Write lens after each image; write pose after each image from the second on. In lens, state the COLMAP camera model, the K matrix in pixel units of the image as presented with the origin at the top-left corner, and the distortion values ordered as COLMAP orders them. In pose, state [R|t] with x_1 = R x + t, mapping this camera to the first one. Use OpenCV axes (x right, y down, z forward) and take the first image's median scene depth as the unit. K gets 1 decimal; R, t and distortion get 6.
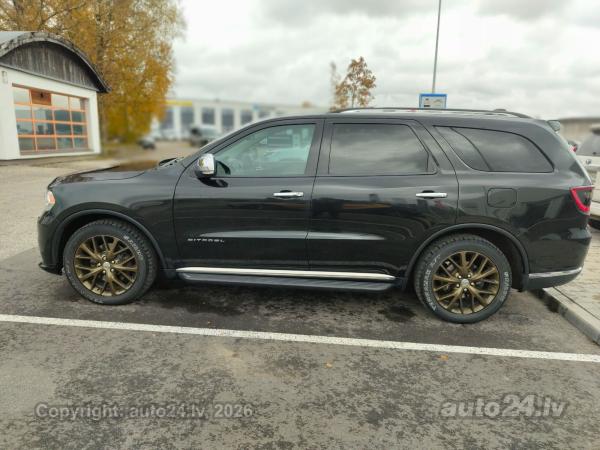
lens RADIAL K [[421.3, 0, 301.8], [0, 421.3, 226.5], [0, 0, 1]] dist [0.007615, 0.004768]
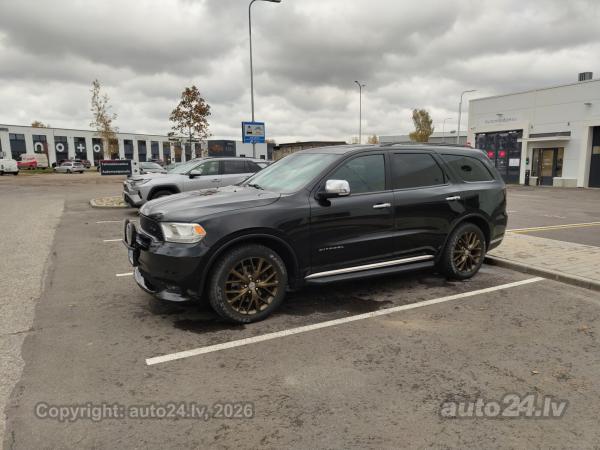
lens RADIAL K [[421.3, 0, 301.8], [0, 421.3, 226.5], [0, 0, 1]] dist [0.007615, 0.004768]
pose [[0.827371, -0.109553, 0.550868, -0.945536], [0.136576, 0.990596, -0.008126, -0.032226], [-0.544797, 0.081958, 0.834553, 0.009263]]
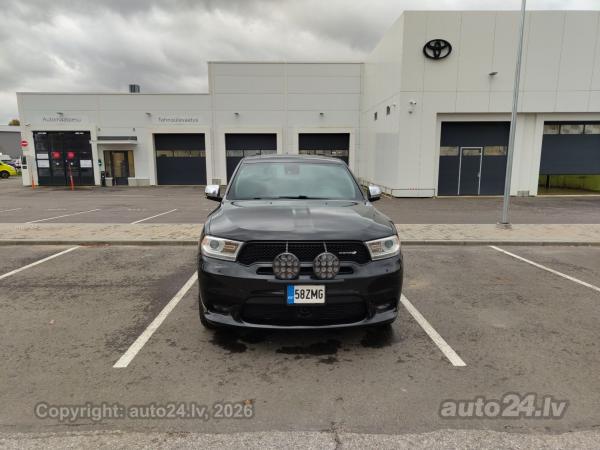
lens RADIAL K [[421.3, 0, 301.8], [0, 421.3, 226.5], [0, 0, 1]] dist [0.007615, 0.004768]
pose [[-0.137547, -0.174351, 0.975030, -1.575260], [0.198722, 0.959513, 0.199610, -0.358426], [-0.970356, 0.221216, -0.097331, 1.323867]]
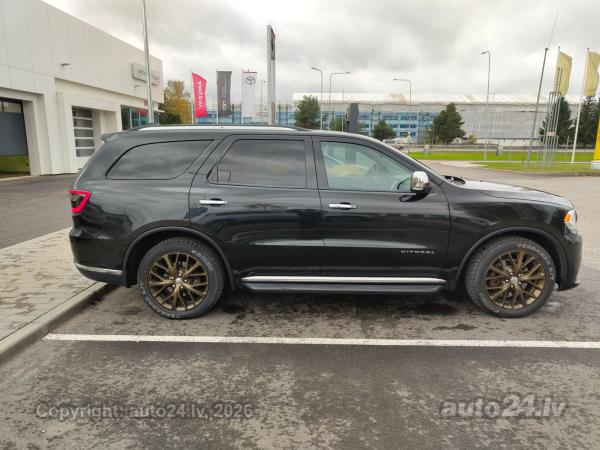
lens RADIAL K [[415.0, 0, 317.0], [0, 415.0, 223.6], [0, 0, 1]] dist [0.000062, 0.000350]
pose [[-0.996396, -0.012023, -0.083965, 0.148130], [-0.043355, 0.923011, 0.382322, -0.520451], [0.072904, 0.384585, -0.920206, 2.368837]]
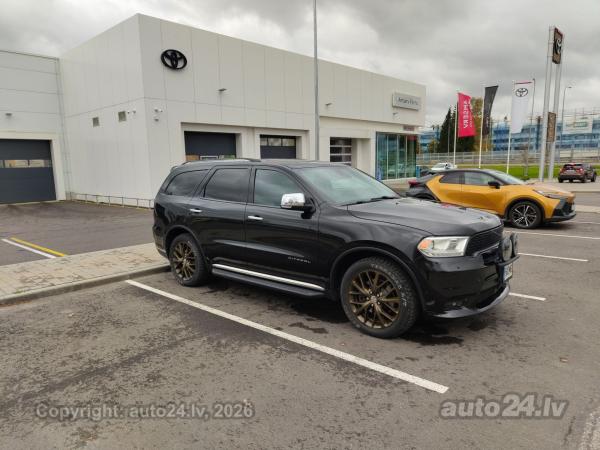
lens RADIAL K [[421.3, 0, 301.8], [0, 421.3, 226.5], [0, 0, 1]] dist [0.007615, 0.004768]
pose [[-0.804764, -0.084103, 0.587607, -0.907745], [0.129653, 0.941106, 0.312266, -0.555330], [-0.579262, 0.327486, -0.746464, 2.362411]]
